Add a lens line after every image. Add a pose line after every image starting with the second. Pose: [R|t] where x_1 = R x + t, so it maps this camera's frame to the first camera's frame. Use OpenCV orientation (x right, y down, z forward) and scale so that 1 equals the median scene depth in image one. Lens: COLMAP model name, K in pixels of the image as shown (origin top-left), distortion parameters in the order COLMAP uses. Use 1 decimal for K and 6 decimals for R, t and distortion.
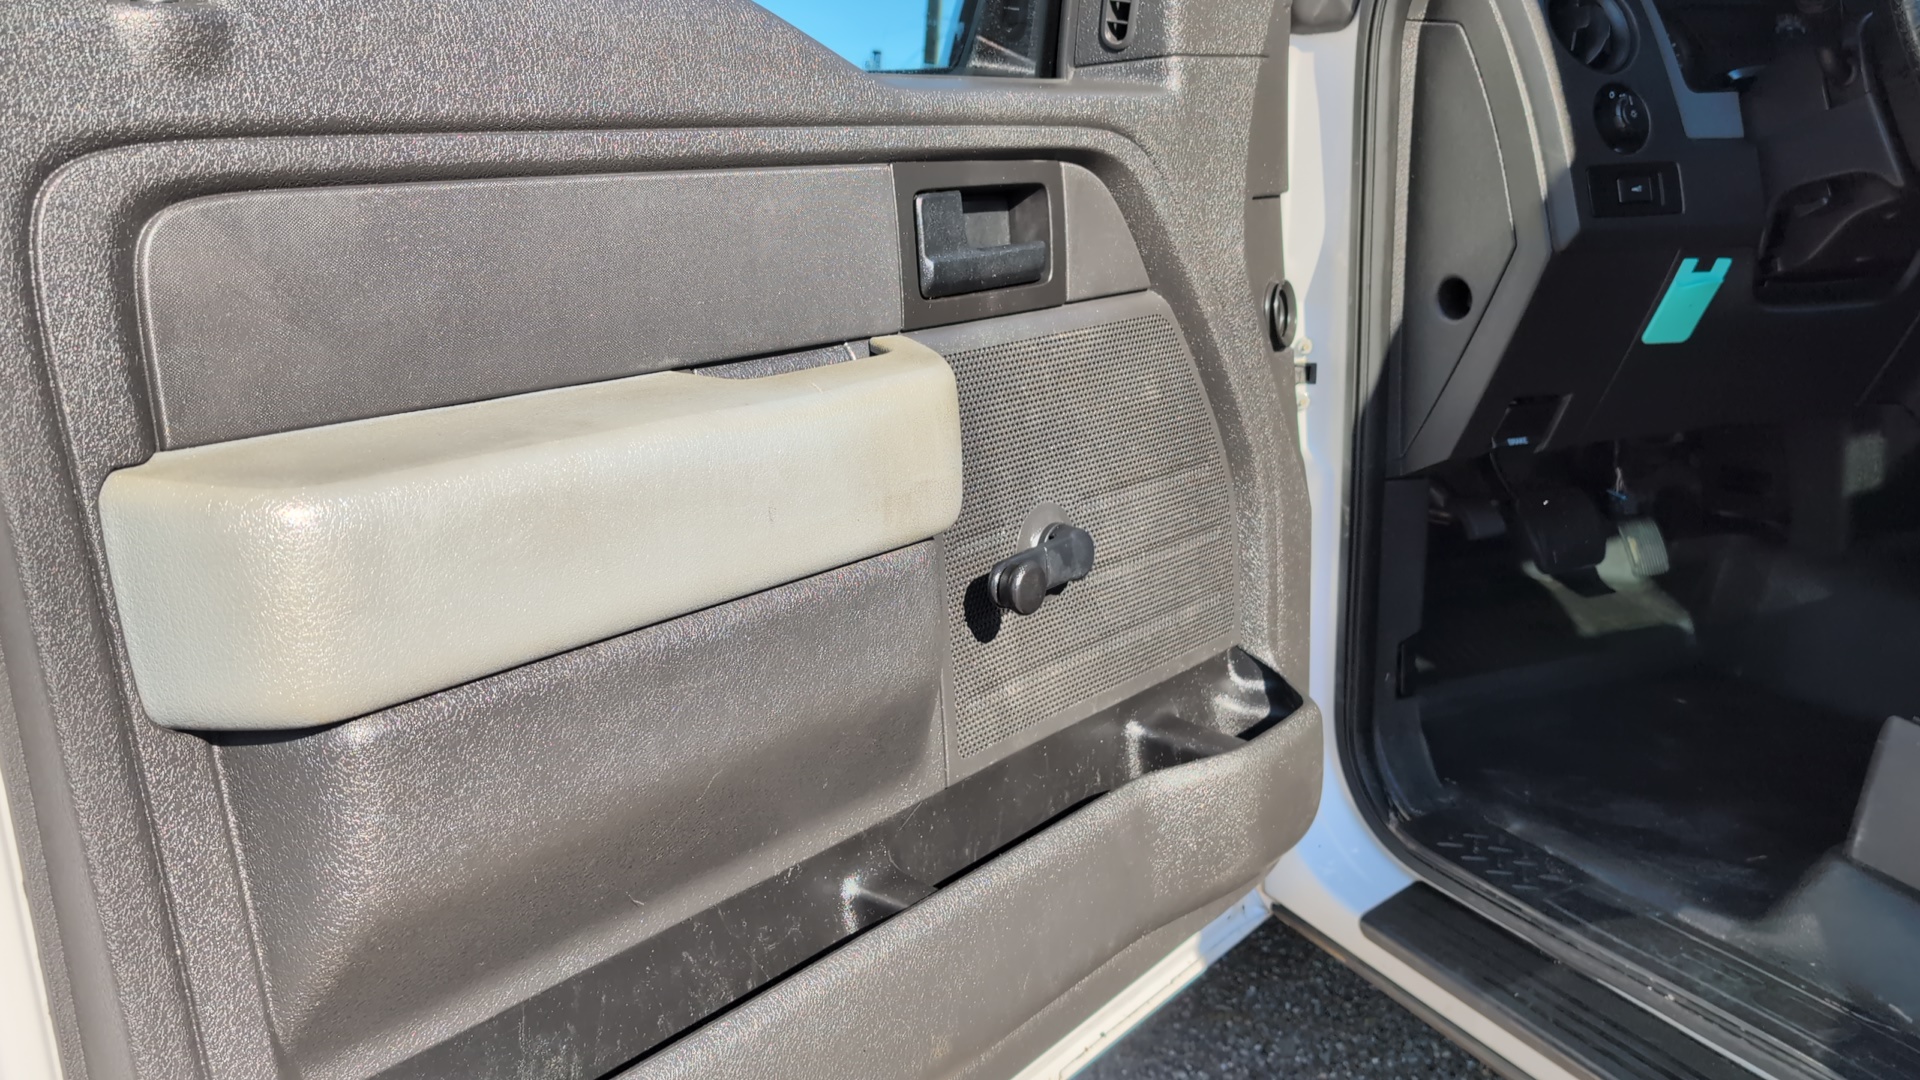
lens RADIAL K [[1629.6, 0, 962.4], [0, 1629.6, 548.6], [0, 0, 1]] dist [0.055487, -0.086003]
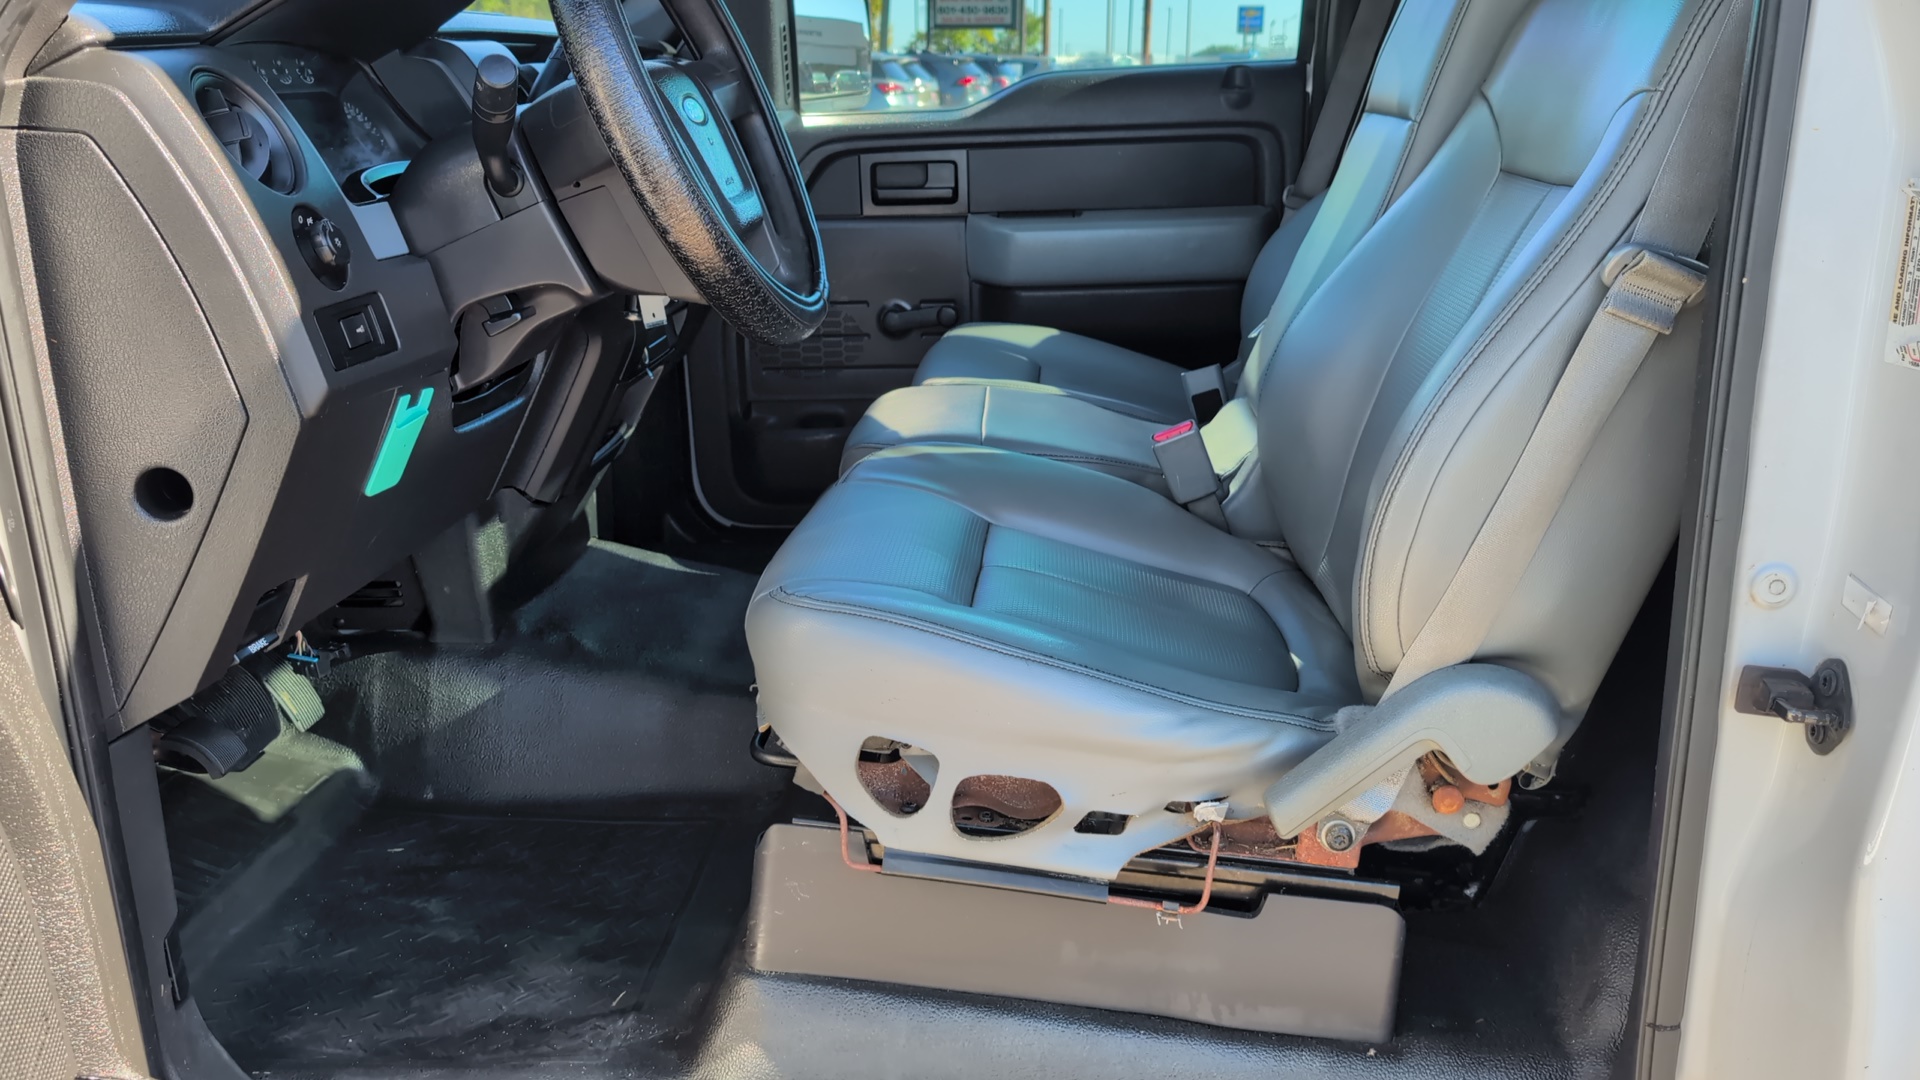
lens RADIAL K [[1629.6, 0, 962.4], [0, 1629.6, 548.6], [0, 0, 1]] dist [0.055487, -0.086003]
pose [[0.508276, -0.234174, 0.828745, -0.143376], [0.230907, 0.964142, 0.130816, -0.144520], [-0.829661, 0.124872, 0.544122, 0.296192]]
